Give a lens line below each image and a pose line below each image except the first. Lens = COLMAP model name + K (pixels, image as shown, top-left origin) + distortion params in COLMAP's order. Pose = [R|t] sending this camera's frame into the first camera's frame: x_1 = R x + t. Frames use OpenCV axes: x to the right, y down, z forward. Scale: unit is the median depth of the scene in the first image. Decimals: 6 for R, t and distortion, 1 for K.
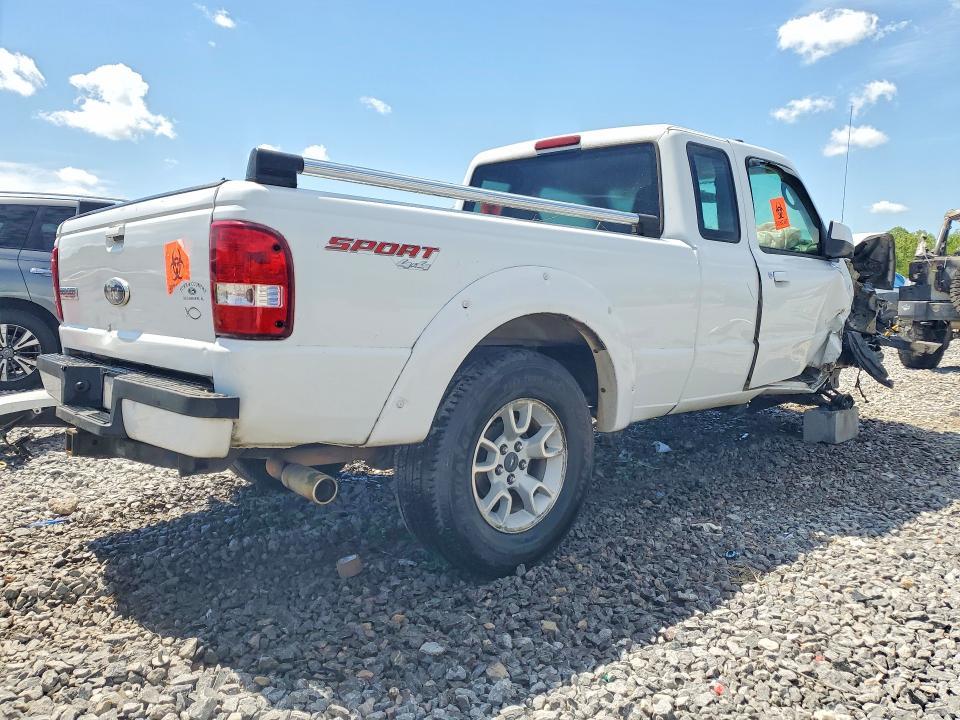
lens RADIAL K [[798.7, 0, 480.0], [0, 798.7, 360.0], [0, 0, 1]] dist [0.116834, -0.150004]
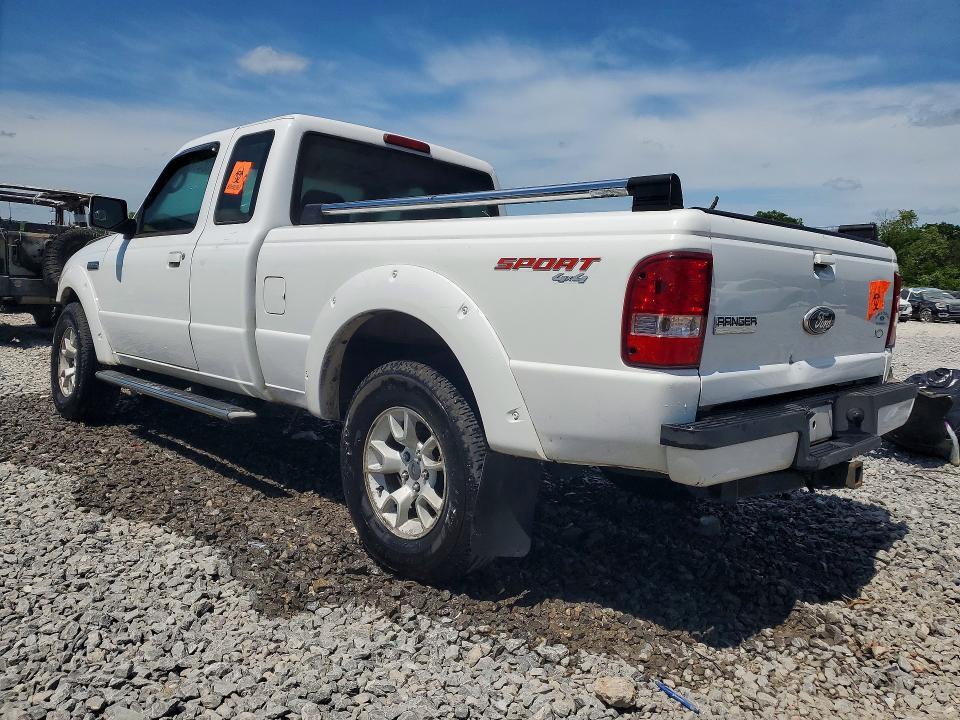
lens RADIAL K [[748.1, 0, 525.7], [0, 748.1, 357.8], [0, 0, 1]] dist [0.004099, 0.004099]
pose [[-0.104518, -0.109648, 0.988460, -0.845185], [0.042447, 0.992506, 0.114585, -0.101646], [-0.993617, 0.053933, -0.099080, 0.932847]]
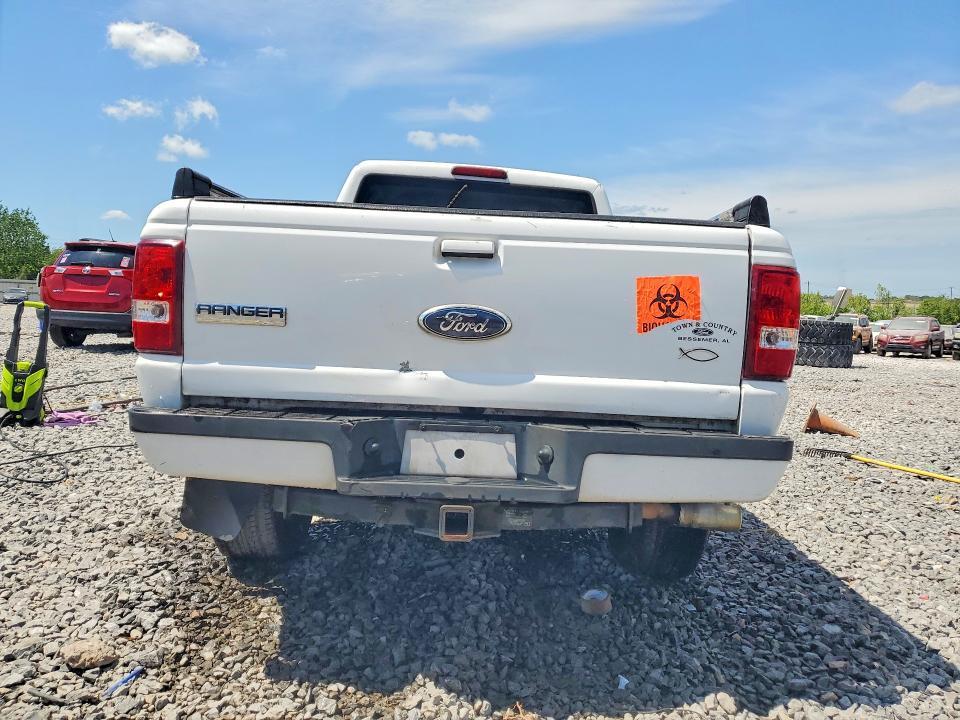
lens RADIAL K [[748.1, 0, 525.7], [0, 748.1, 357.8], [0, 0, 1]] dist [0.004099, 0.004099]
pose [[0.623814, -0.030973, 0.780959, -0.631352], [0.024255, 0.999500, 0.020266, -0.040396], [-0.781196, 0.006300, 0.624254, 0.322893]]
